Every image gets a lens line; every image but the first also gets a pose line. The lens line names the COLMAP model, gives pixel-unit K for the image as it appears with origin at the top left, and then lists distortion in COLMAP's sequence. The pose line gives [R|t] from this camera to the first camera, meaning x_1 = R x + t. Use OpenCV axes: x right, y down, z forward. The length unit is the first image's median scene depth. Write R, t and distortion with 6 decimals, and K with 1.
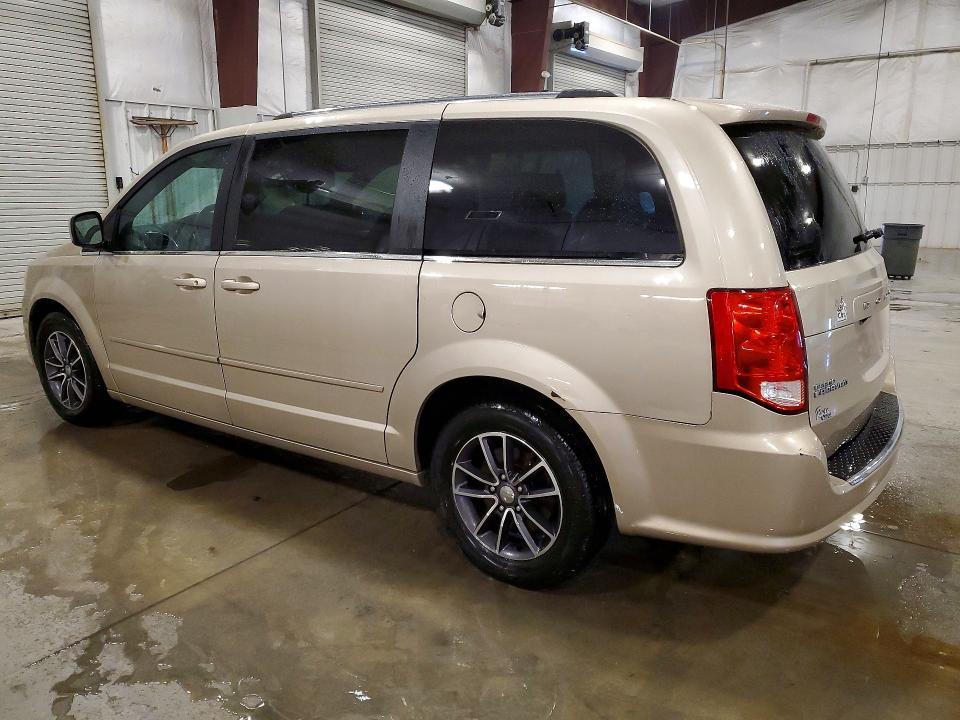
lens RADIAL K [[747.0, 0, 478.7], [0, 747.0, 358.4], [0, 0, 1]] dist [0.059617, -0.051146]
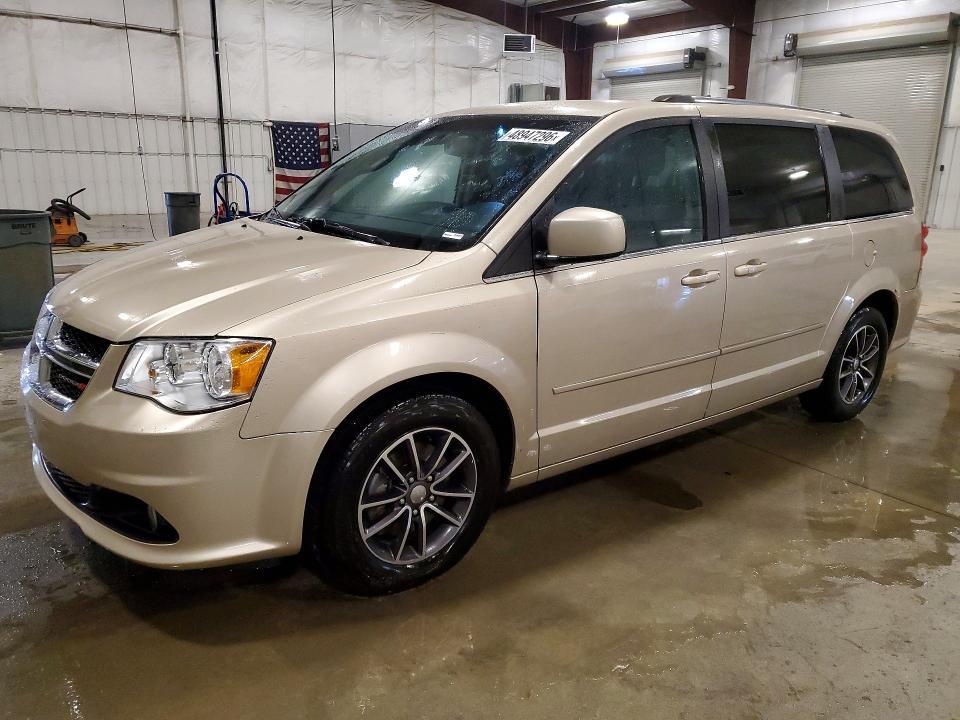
lens RADIAL K [[747.0, 0, 478.9], [0, 747.0, 362.2], [0, 0, 1]] dist [0.059617, -0.051146]
pose [[0.259741, -0.237705, 0.935965, -1.236663], [0.189478, 0.962936, 0.191972, -0.213051], [-0.946907, 0.127481, 0.295154, 0.931150]]
